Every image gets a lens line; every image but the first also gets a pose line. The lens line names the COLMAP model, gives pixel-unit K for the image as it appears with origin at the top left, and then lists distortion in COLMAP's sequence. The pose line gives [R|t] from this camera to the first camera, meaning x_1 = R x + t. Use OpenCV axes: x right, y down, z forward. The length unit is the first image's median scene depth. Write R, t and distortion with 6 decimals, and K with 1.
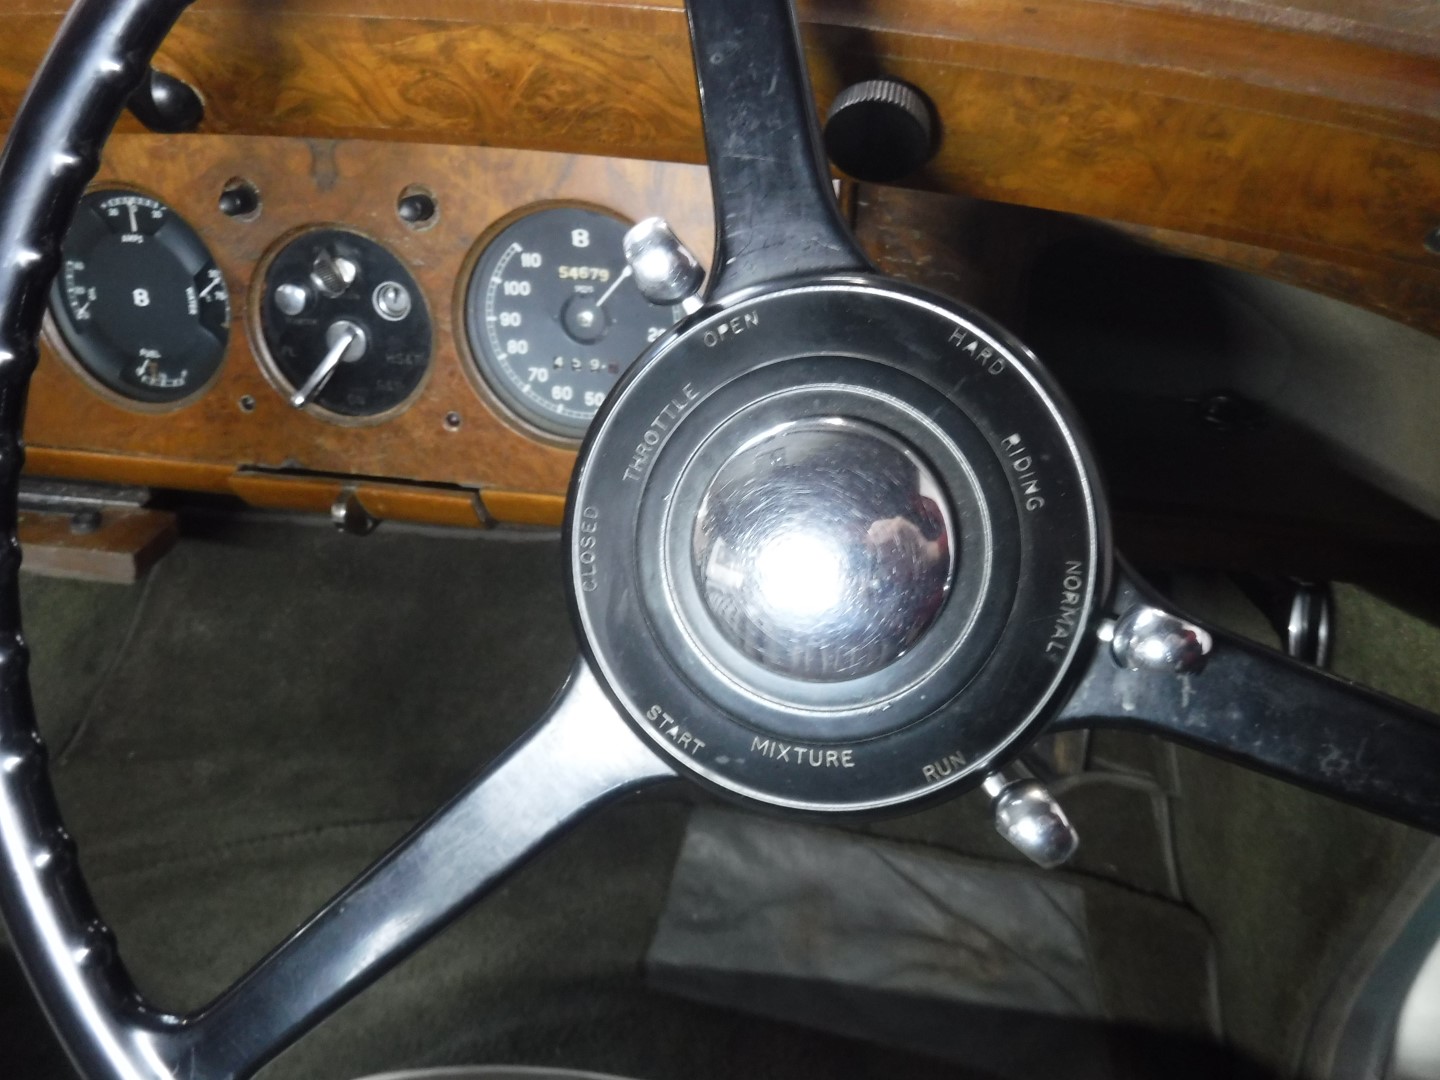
lens RADIAL K [[1175.0, 0, 719.7], [0, 1175.0, 540.4], [0, 0, 1]] dist [-0.064221, 0.003887]
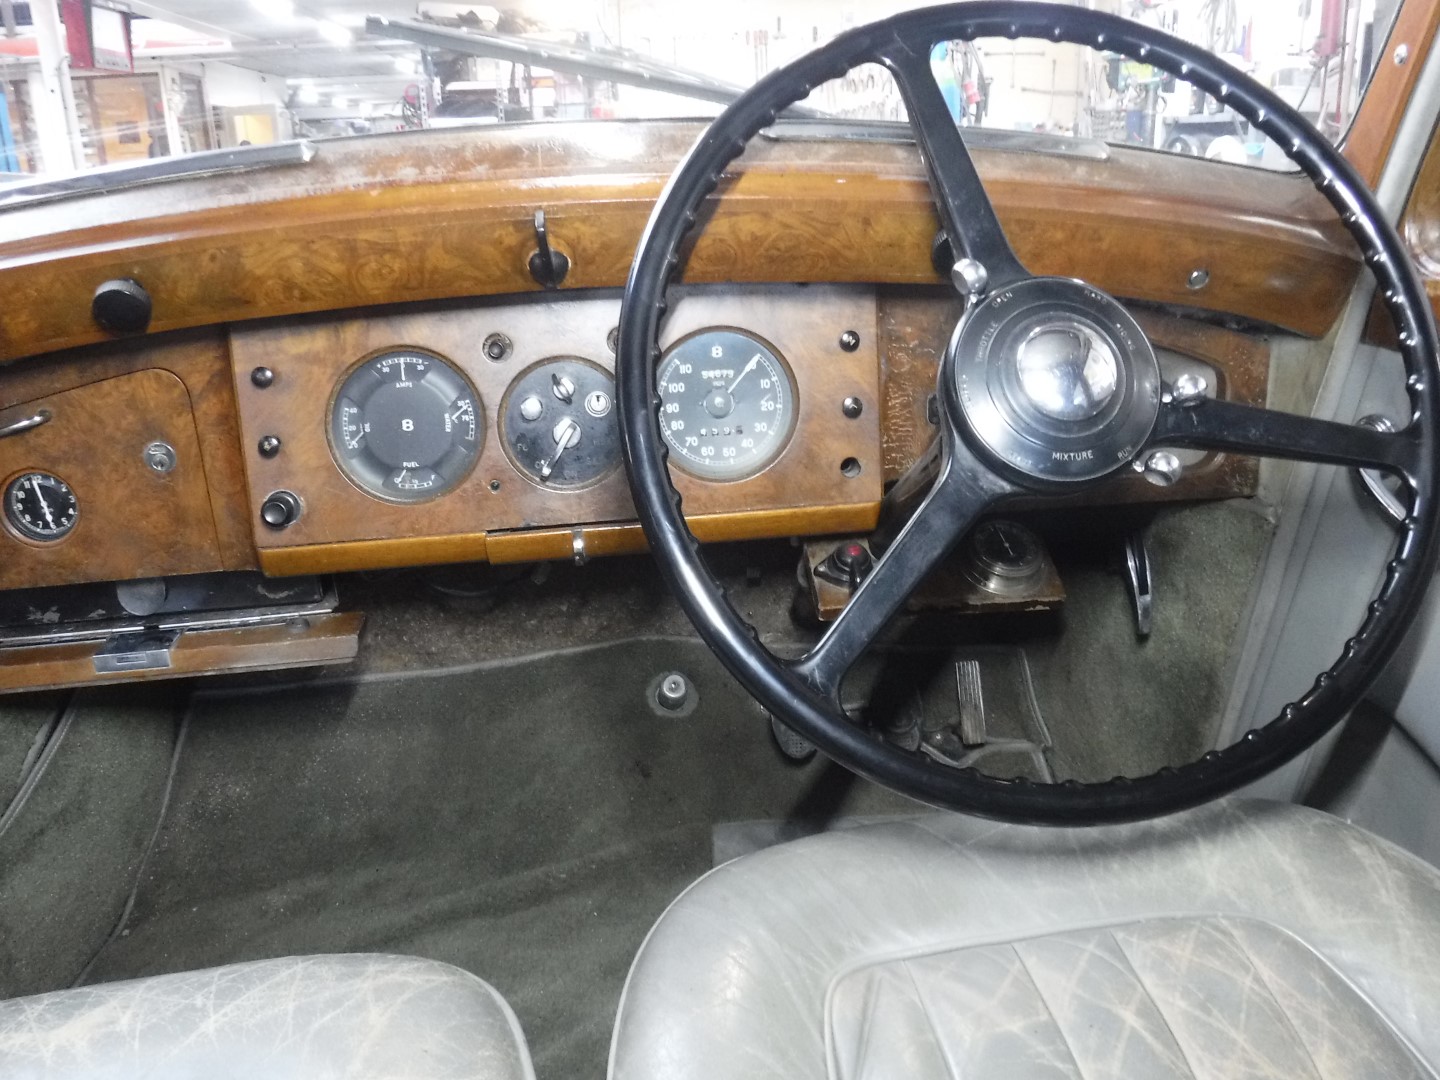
lens RADIAL K [[1175.0, 0, 720.2], [0, 1175.0, 540.6], [0, 0, 1]] dist [-0.064221, 0.003887]
pose [[0.950132, -0.133989, 0.281596, -0.597395], [0.191343, 0.963516, -0.187150, 0.297943], [-0.246246, 0.231698, 0.941105, -0.476863]]
